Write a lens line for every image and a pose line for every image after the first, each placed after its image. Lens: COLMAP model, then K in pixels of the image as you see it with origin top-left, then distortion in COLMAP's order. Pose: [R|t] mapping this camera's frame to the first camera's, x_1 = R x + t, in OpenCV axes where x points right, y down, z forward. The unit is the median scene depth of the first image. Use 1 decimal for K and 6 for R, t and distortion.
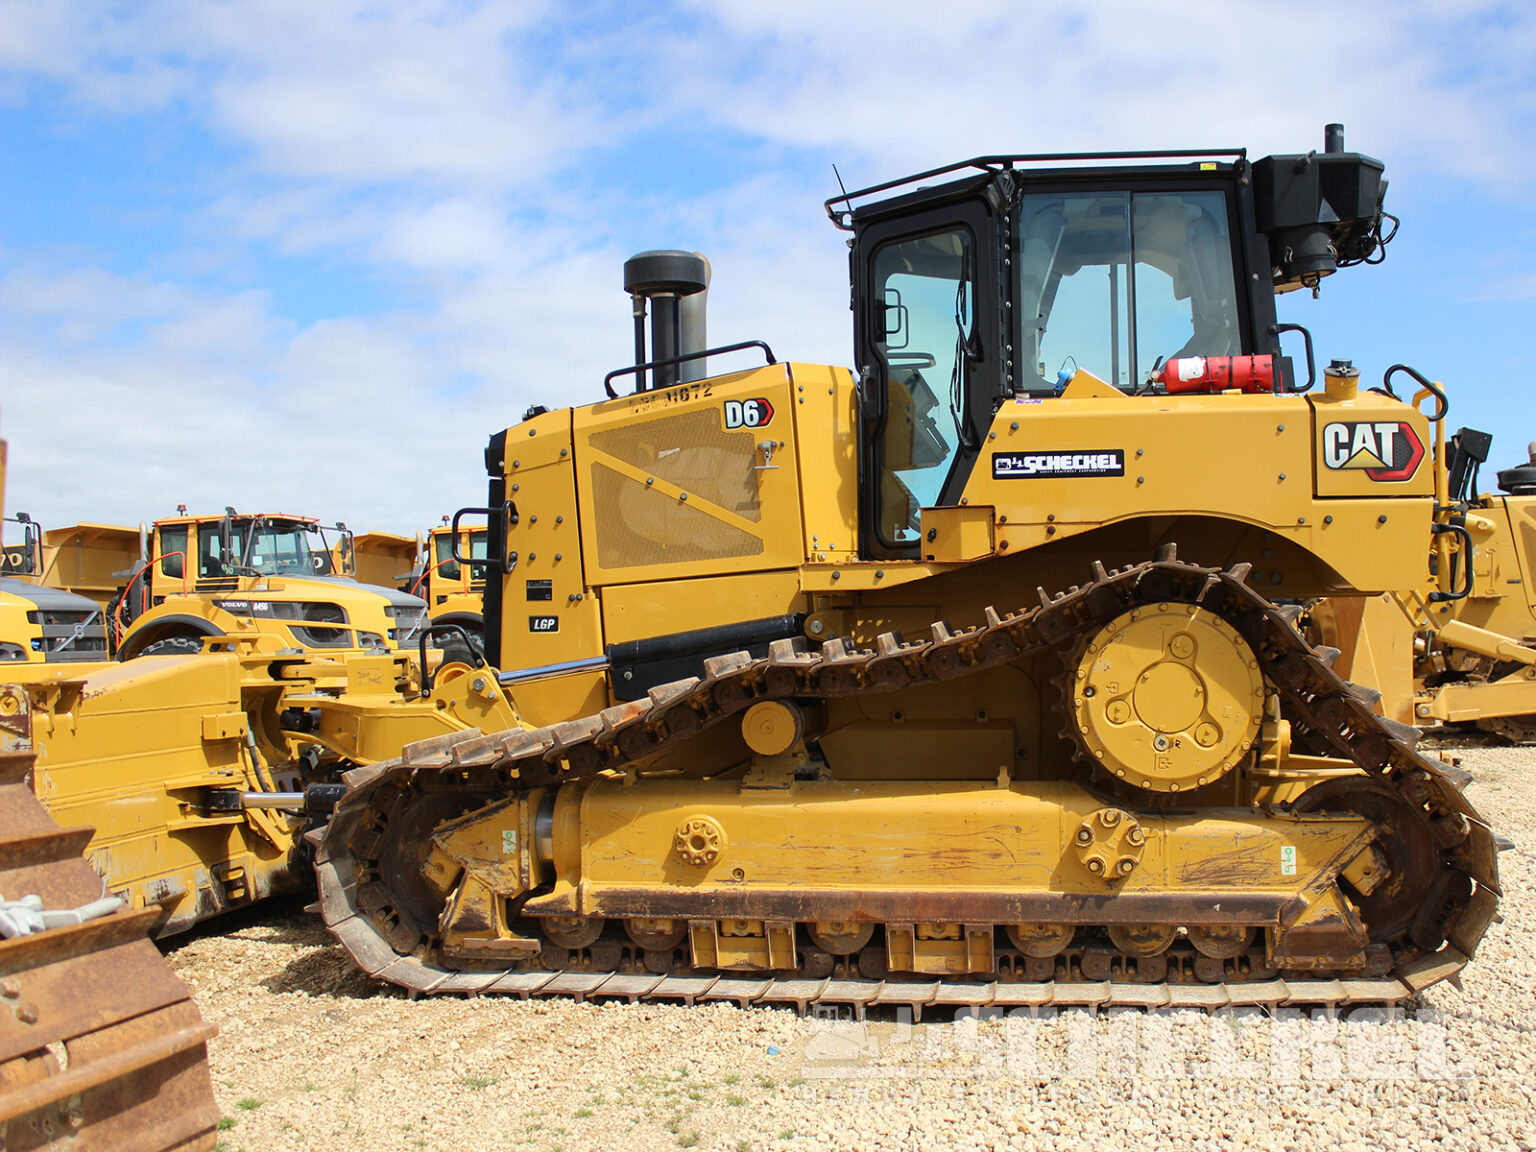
lens RADIAL K [[1575.2, 0, 871.2], [0, 1575.2, 622.5], [0, 0, 1]] dist [-0.161501, 0.198525]
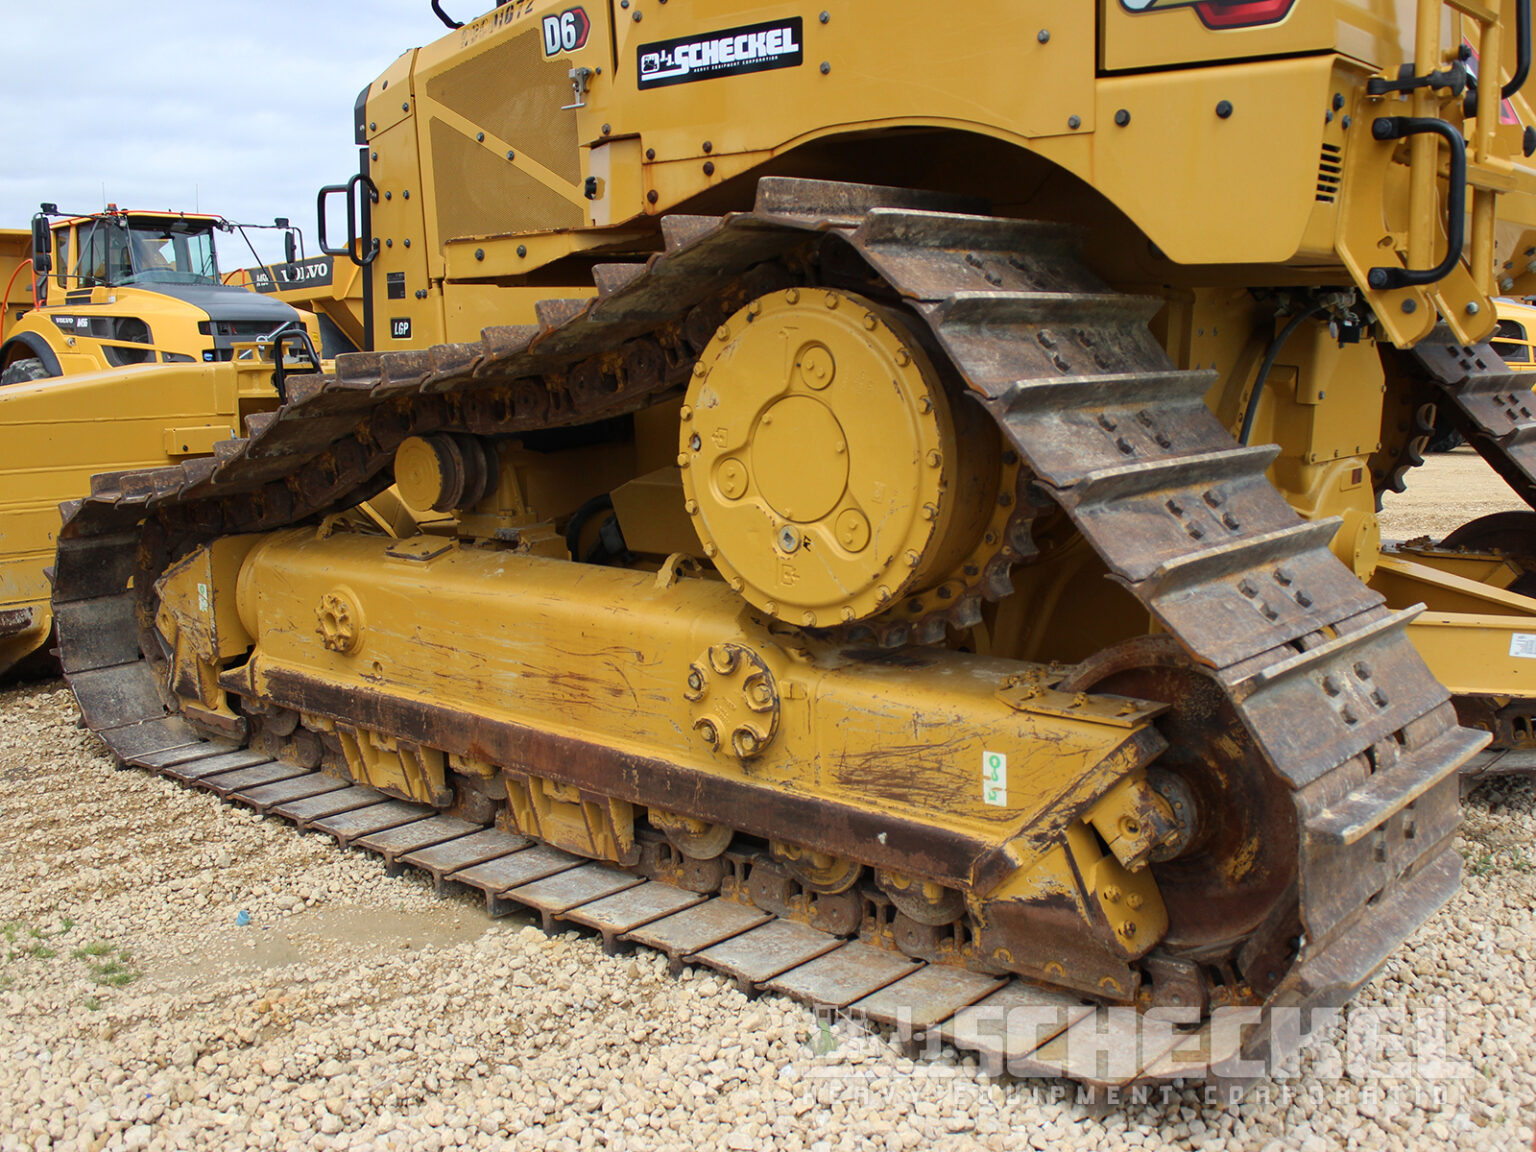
lens RADIAL K [[1595.9, 0, 790.0], [0, 1595.9, 610.8], [0, 0, 1]] dist [-0.158320, 0.159853]
pose [[0.830897, 0.103093, -0.546793, 0.484512], [-0.007468, 0.984664, 0.174302, 0.001915], [0.556376, -0.140744, 0.818924, 0.504272]]
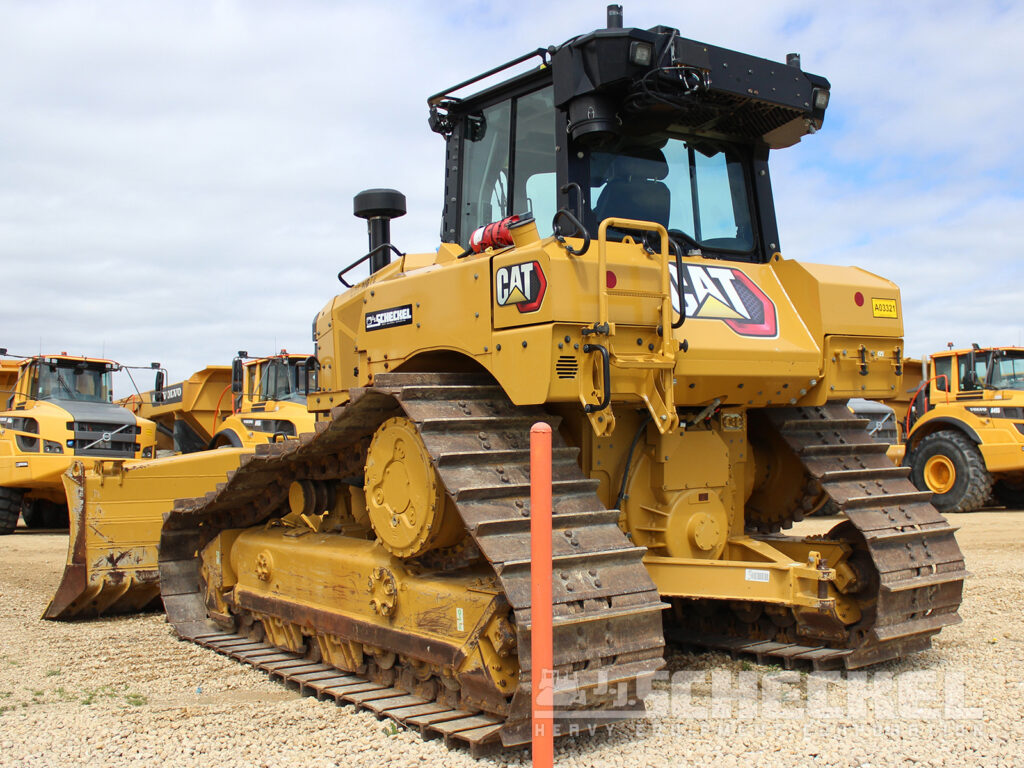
lens RADIAL K [[1200.7, 0, 511.8], [0, 1200.7, 399.2], [0, 0, 1]] dist [-0.160660, 0.035302]
pose [[0.667936, -0.021017, -0.743922, 0.986605], [0.008205, 0.999748, -0.020877, -0.005231], [0.744173, 0.007841, 0.667941, 0.367888]]
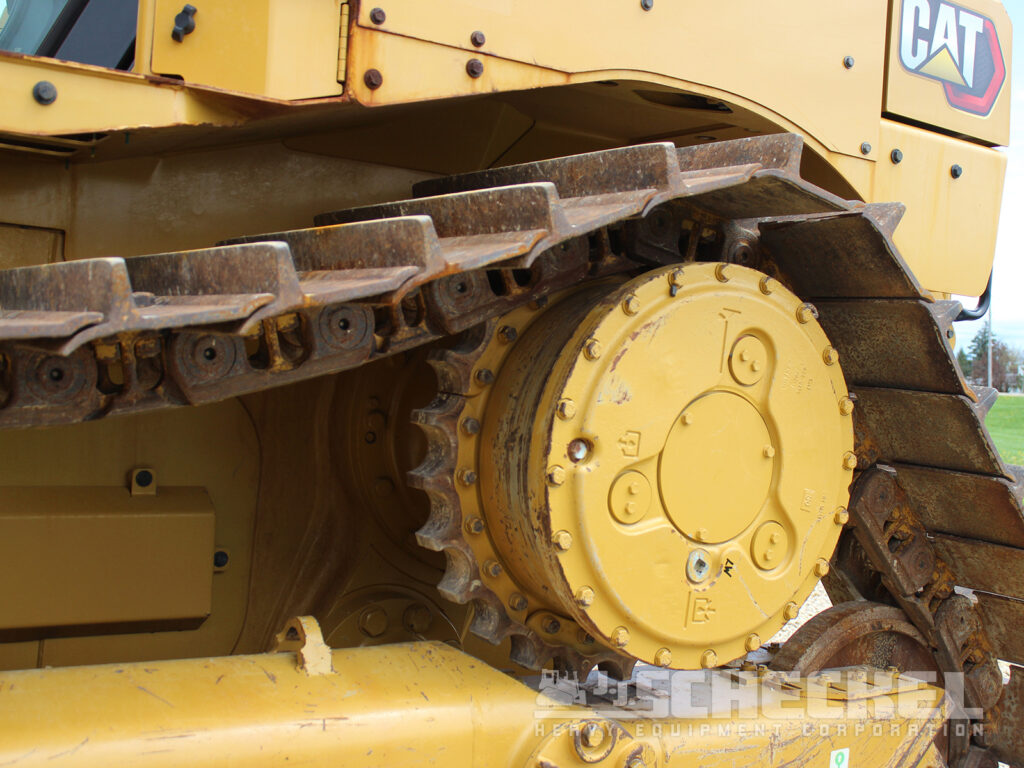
lens RADIAL K [[1172.1, 0, 512.0], [0, 1172.1, 384.0], [0, 0, 1]] dist [-0.065769, -0.000632]
pose [[0.778474, 0.061297, 0.624676, -0.072445], [-0.078815, 0.996889, 0.000399, 0.026853], [-0.622708, -0.049545, 0.780884, 0.739286]]
